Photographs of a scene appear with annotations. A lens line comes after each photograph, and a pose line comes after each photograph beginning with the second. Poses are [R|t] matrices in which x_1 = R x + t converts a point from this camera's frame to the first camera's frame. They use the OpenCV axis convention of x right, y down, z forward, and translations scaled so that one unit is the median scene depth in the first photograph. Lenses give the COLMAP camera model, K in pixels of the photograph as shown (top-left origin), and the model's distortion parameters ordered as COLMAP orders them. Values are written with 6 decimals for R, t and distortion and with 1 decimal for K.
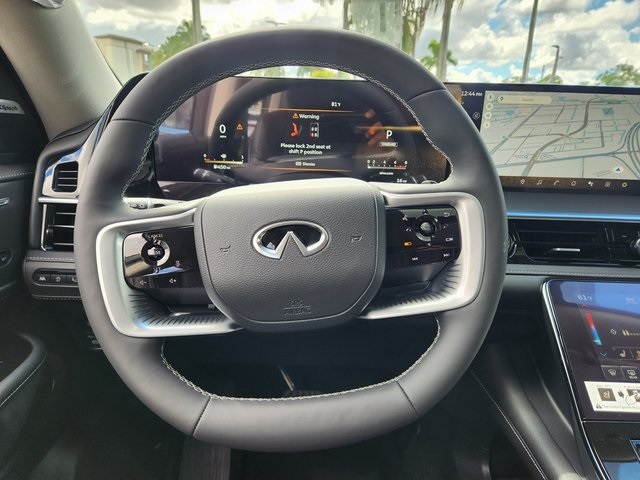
lens RADIAL K [[433.3, 0, 320.5], [0, 433.3, 242.4], [0, 0, 1]] dist [0.018384, -0.001512]
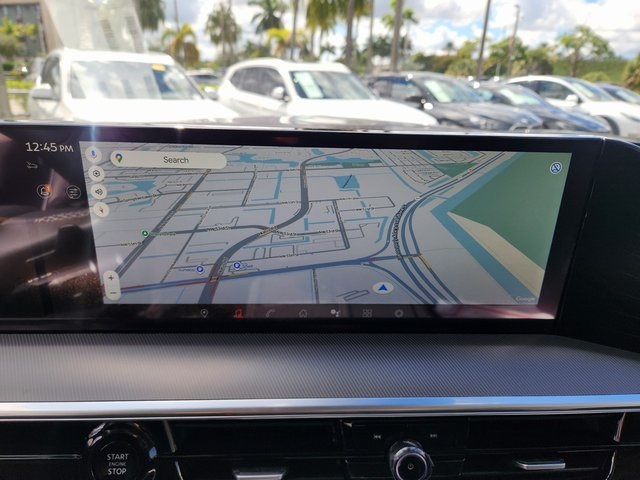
lens RADIAL K [[433.3, 0, 319.7], [0, 433.3, 236.4], [0, 0, 1]] dist [0.018384, -0.001512]
pose [[0.997233, -0.024129, 0.070316, 0.581819], [0.019232, 0.997396, 0.069504, -0.268551], [-0.071810, -0.067959, 0.995100, 0.507839]]
